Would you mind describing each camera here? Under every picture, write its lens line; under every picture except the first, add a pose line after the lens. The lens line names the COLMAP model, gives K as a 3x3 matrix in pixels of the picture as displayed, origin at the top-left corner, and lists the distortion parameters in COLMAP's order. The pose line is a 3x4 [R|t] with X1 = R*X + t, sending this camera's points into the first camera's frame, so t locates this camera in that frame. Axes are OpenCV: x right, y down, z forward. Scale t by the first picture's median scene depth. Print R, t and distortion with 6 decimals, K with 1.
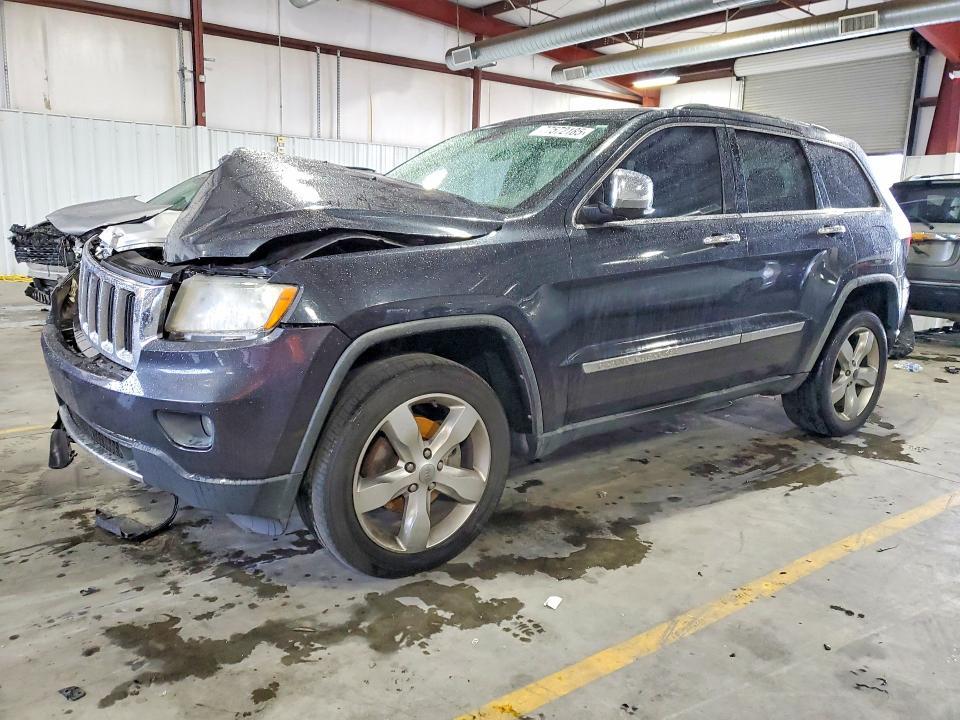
lens RADIAL K [[743.5, 0, 480.0], [0, 743.5, 360.0], [0, 0, 1]] dist [0.007342, -0.001220]
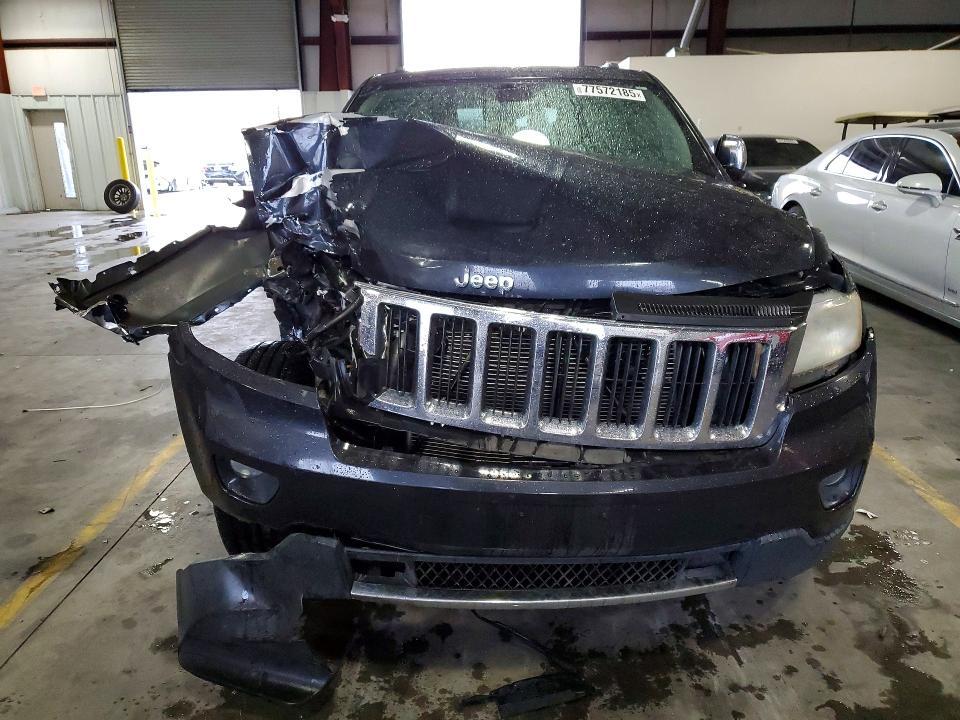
lens RADIAL K [[743.5, 0, 480.0], [0, 743.5, 360.0], [0, 0, 1]] dist [0.007342, -0.001220]
pose [[0.626773, -0.258184, 0.735185, -1.044466], [0.191713, 0.965603, 0.175660, -0.224445], [-0.755250, 0.030845, 0.654711, 0.651004]]
